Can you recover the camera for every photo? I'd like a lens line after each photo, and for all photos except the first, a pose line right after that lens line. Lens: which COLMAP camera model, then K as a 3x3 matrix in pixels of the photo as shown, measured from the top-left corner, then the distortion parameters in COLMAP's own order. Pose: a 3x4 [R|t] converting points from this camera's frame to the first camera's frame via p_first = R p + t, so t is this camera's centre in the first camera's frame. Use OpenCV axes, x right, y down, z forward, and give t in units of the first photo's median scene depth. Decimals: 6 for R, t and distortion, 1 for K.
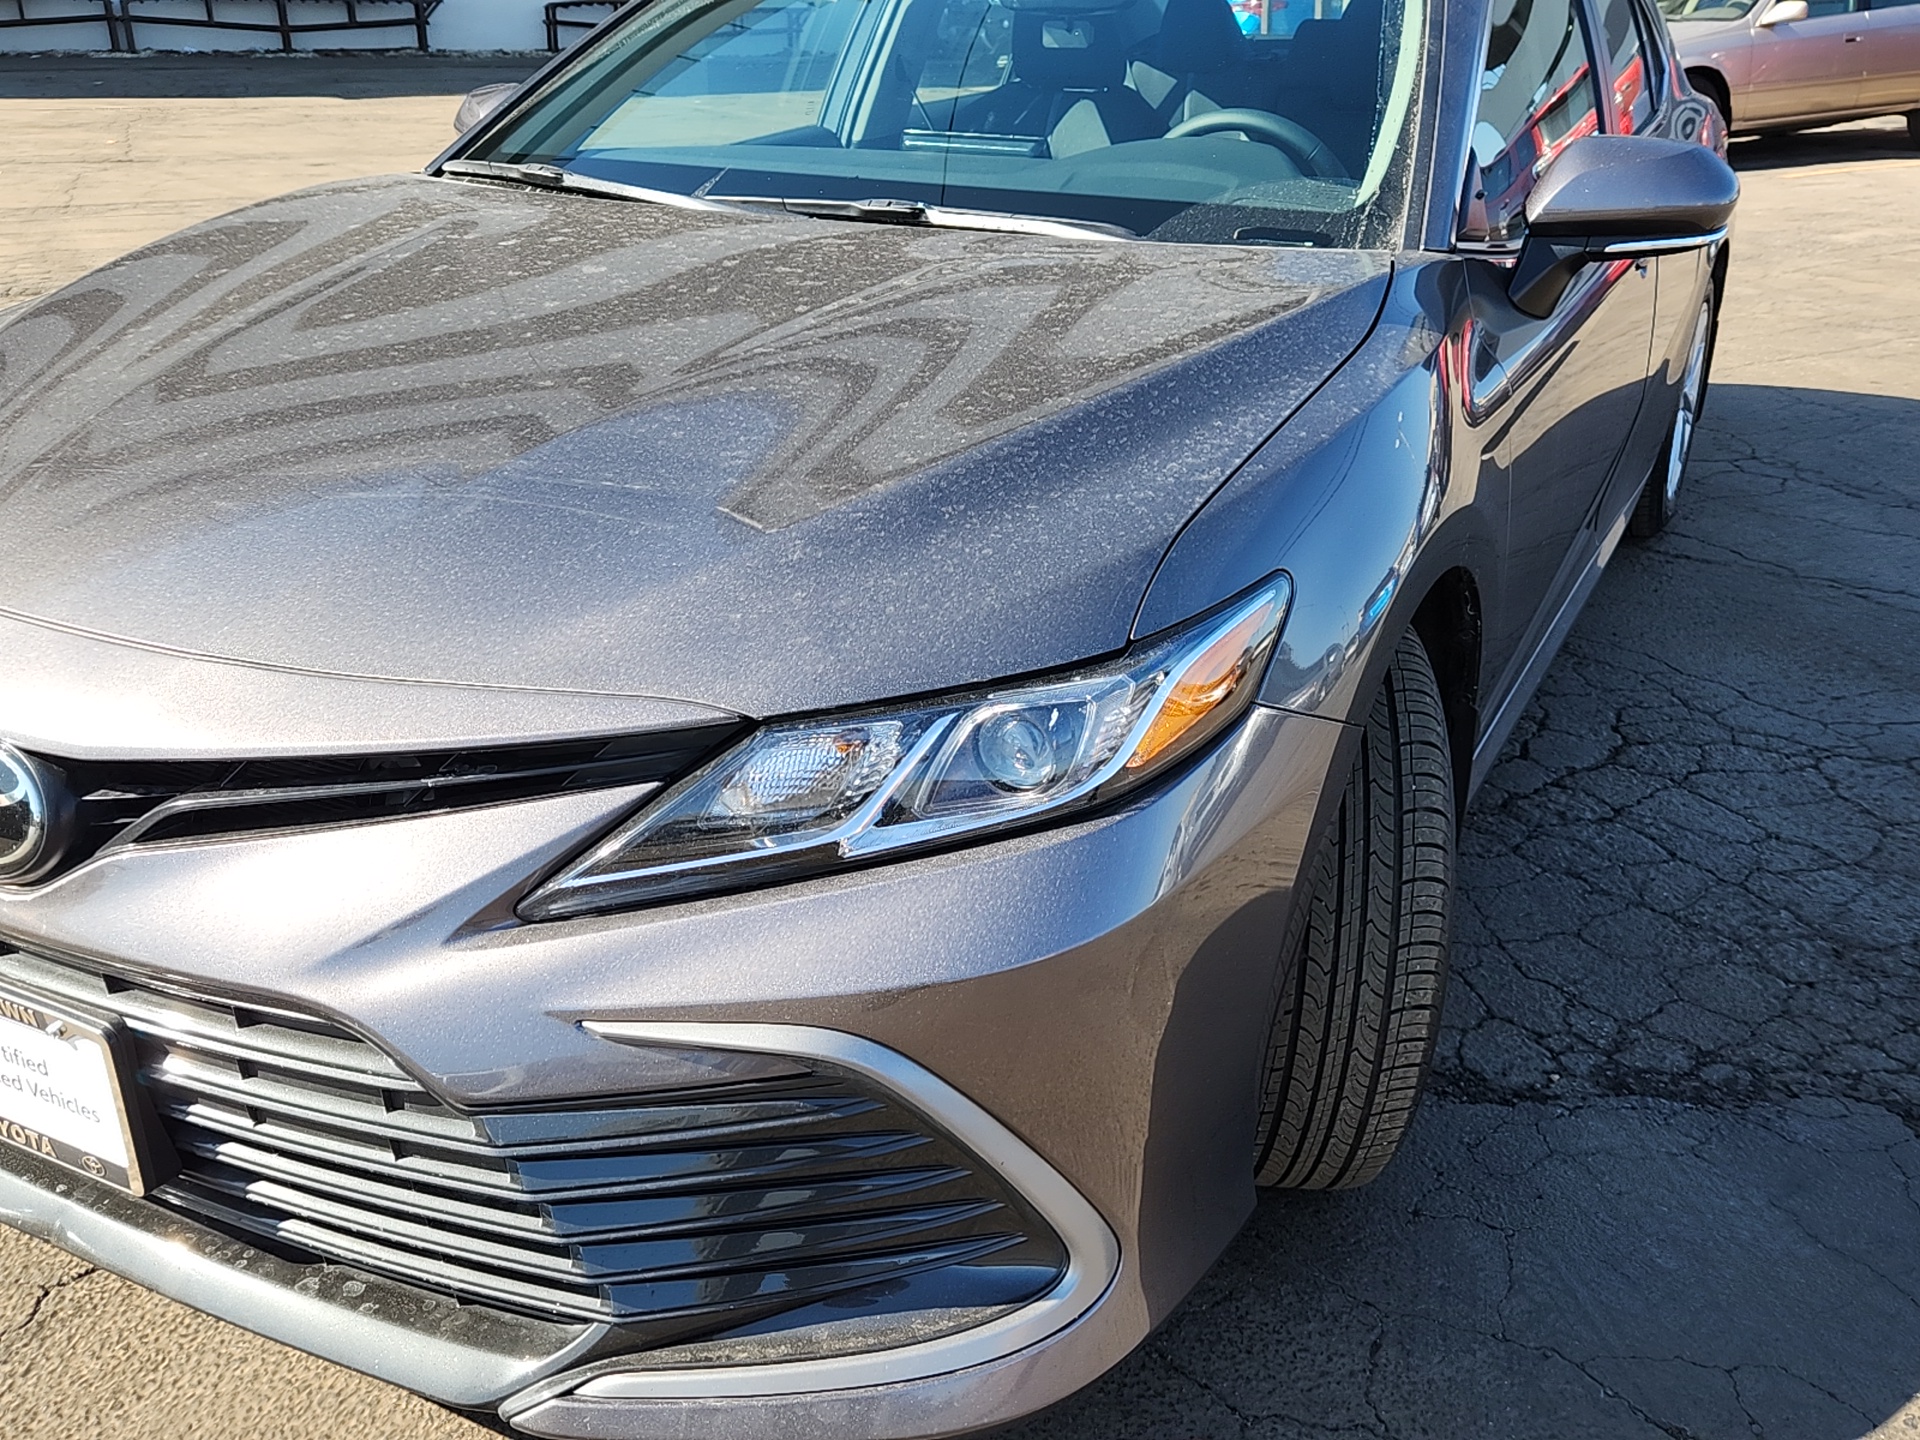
lens RADIAL K [[1527.2, 0, 964.3], [0, 1527.2, 709.3], [0, 0, 1]] dist [0.054585, -0.042750]
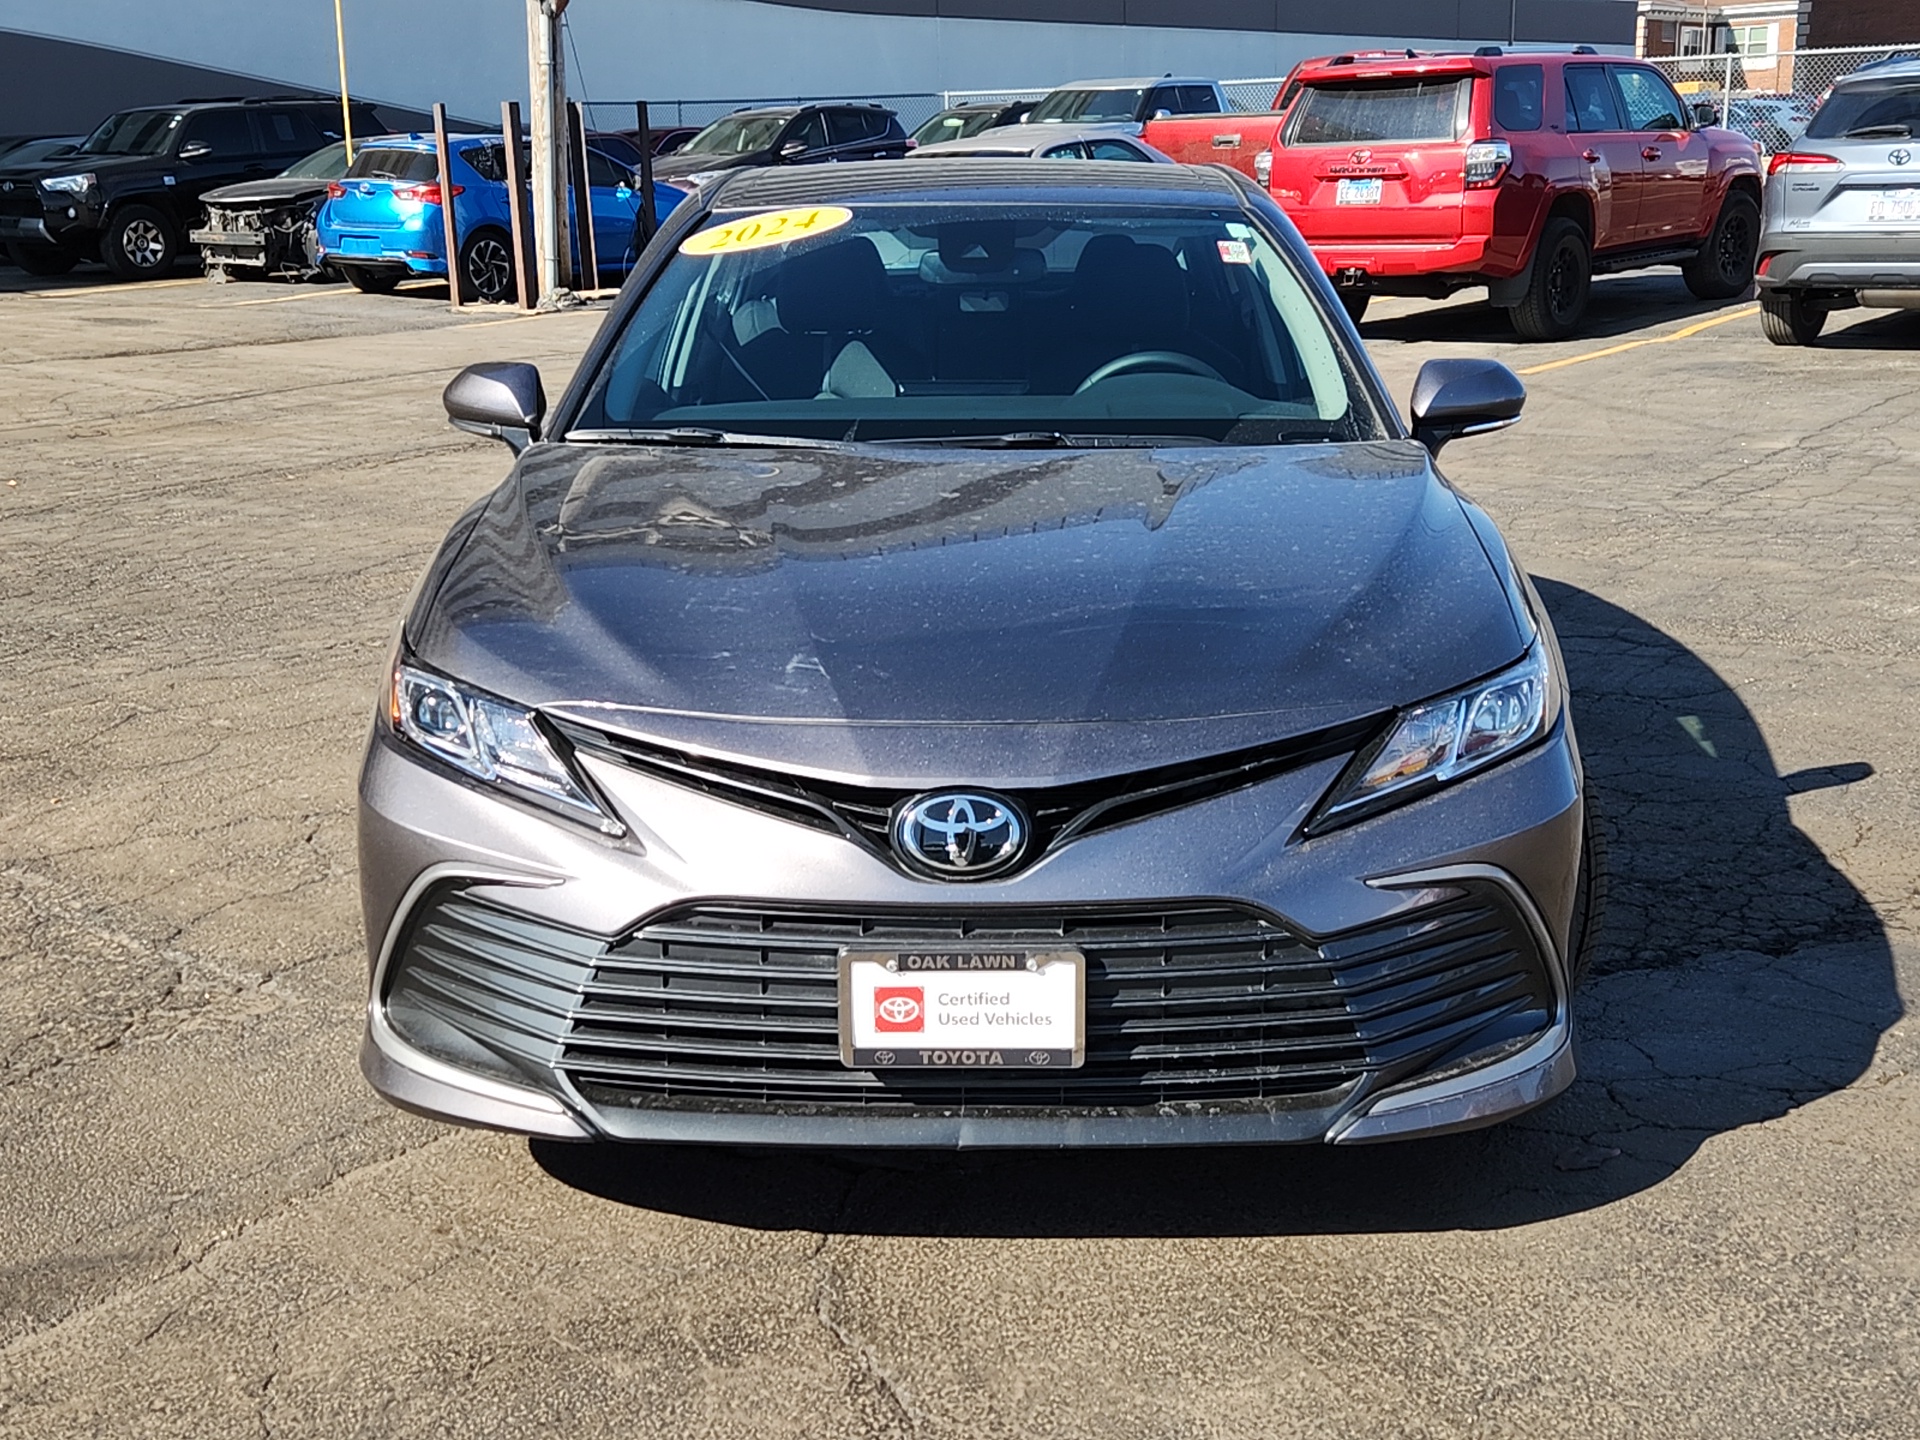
lens RADIAL K [[1818.8, 0, 960.0], [0, 1818.8, 720.0], [0, 0, 1]] dist [0.048919, -0.014306]
pose [[0.929064, -0.124877, 0.348204, -1.047230], [0.176231, 0.977029, -0.119819, 0.141849], [-0.325243, 0.172684, 0.929730, -0.635141]]
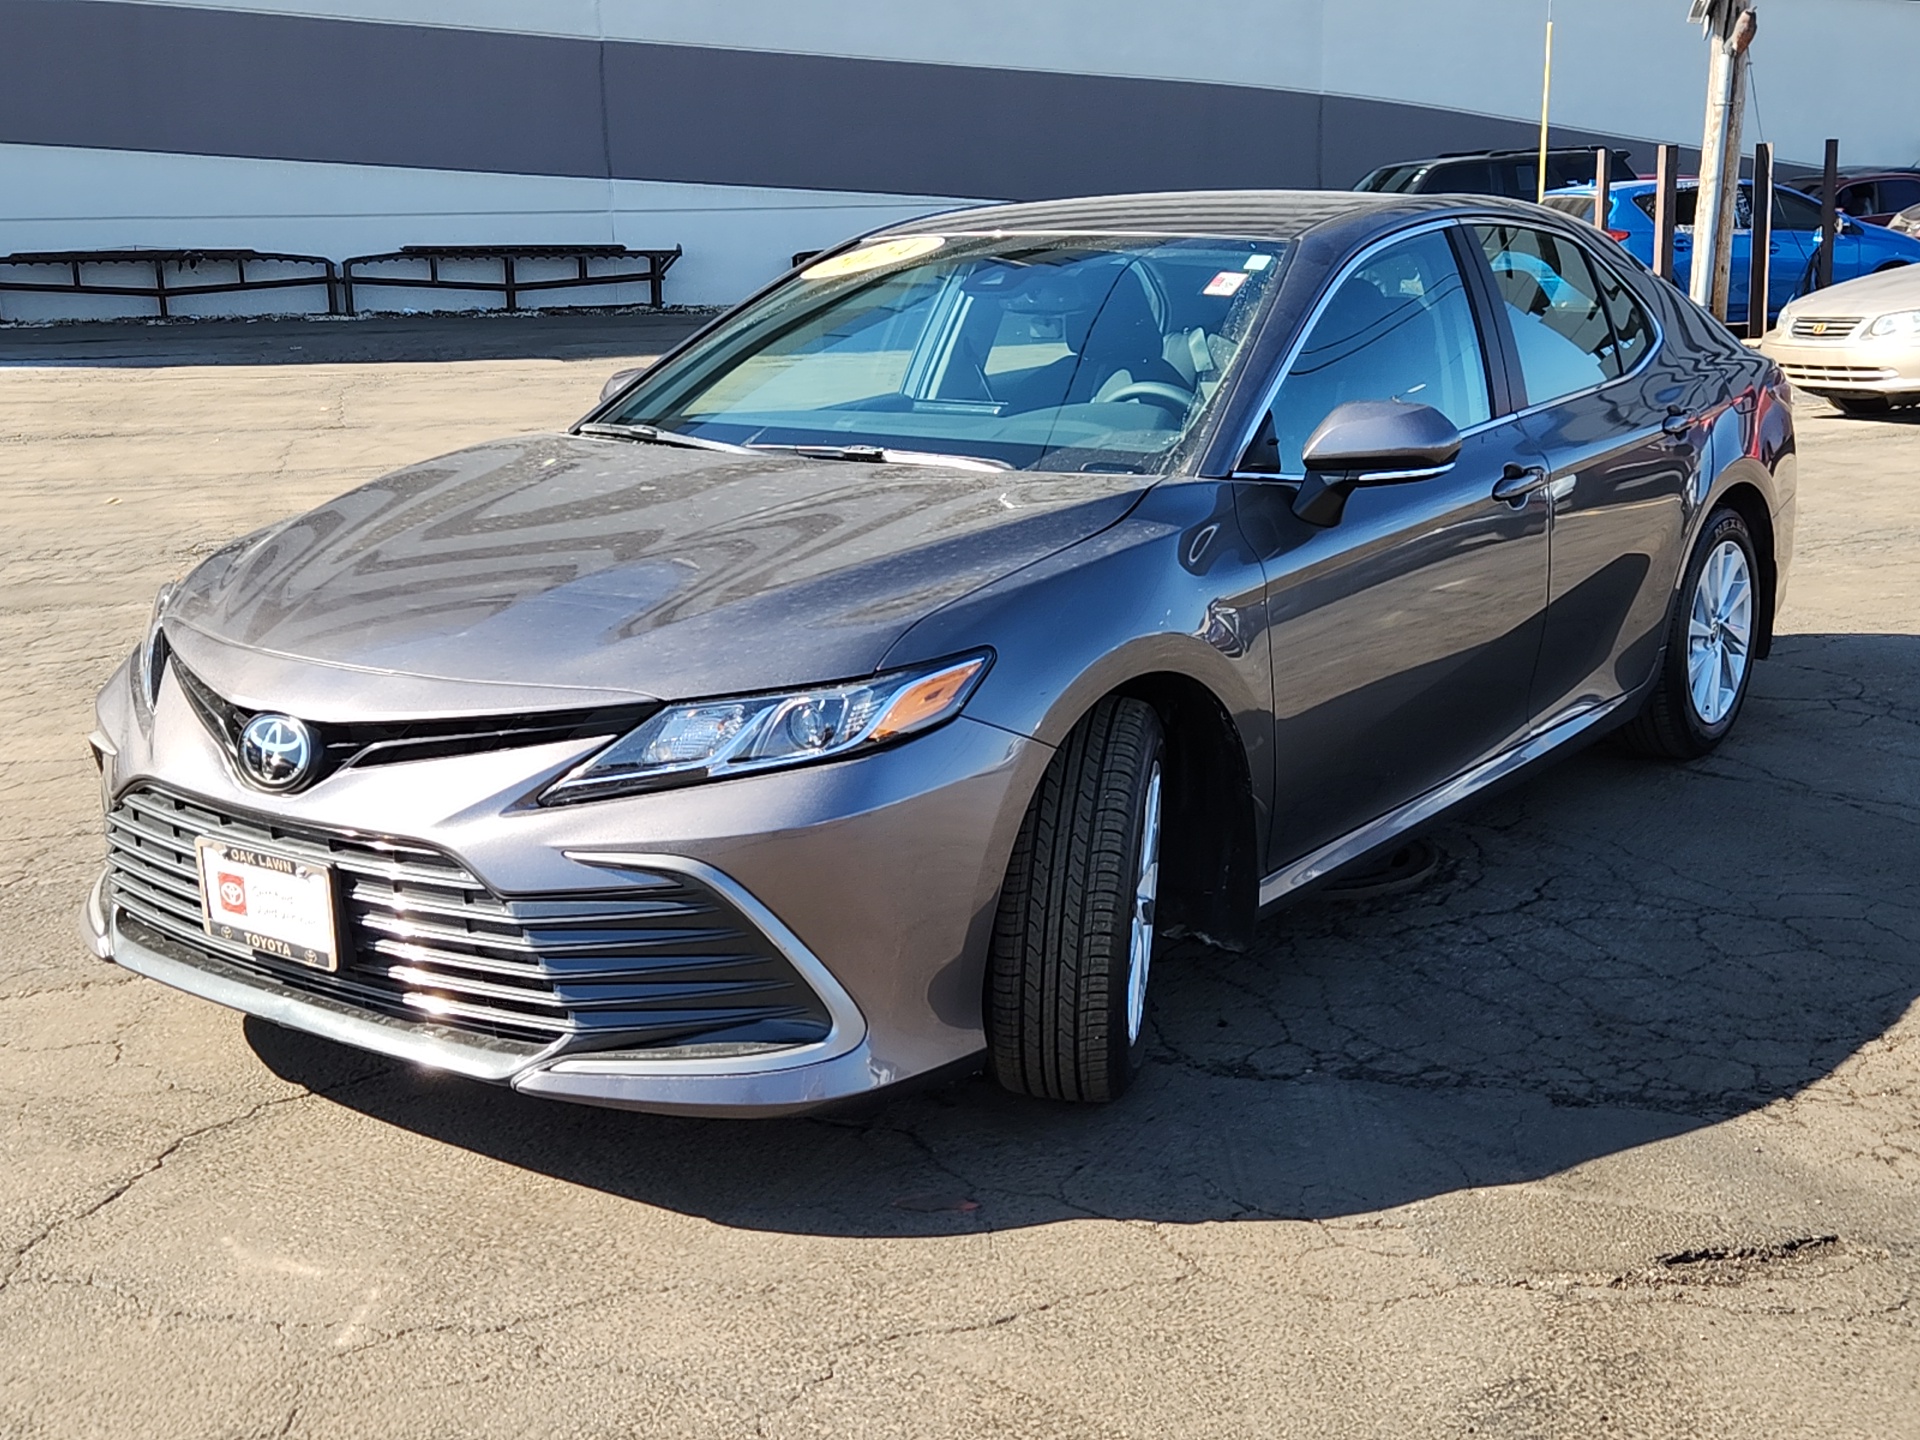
lens RADIAL K [[1818.8, 0, 960.0], [0, 1818.8, 720.0], [0, 0, 1]] dist [0.048919, -0.014306]
pose [[0.989355, 0.016211, -0.144618, 0.417797], [-0.041674, 0.983717, -0.174829, 0.310575], [0.139429, 0.178994, 0.973920, -0.870436]]
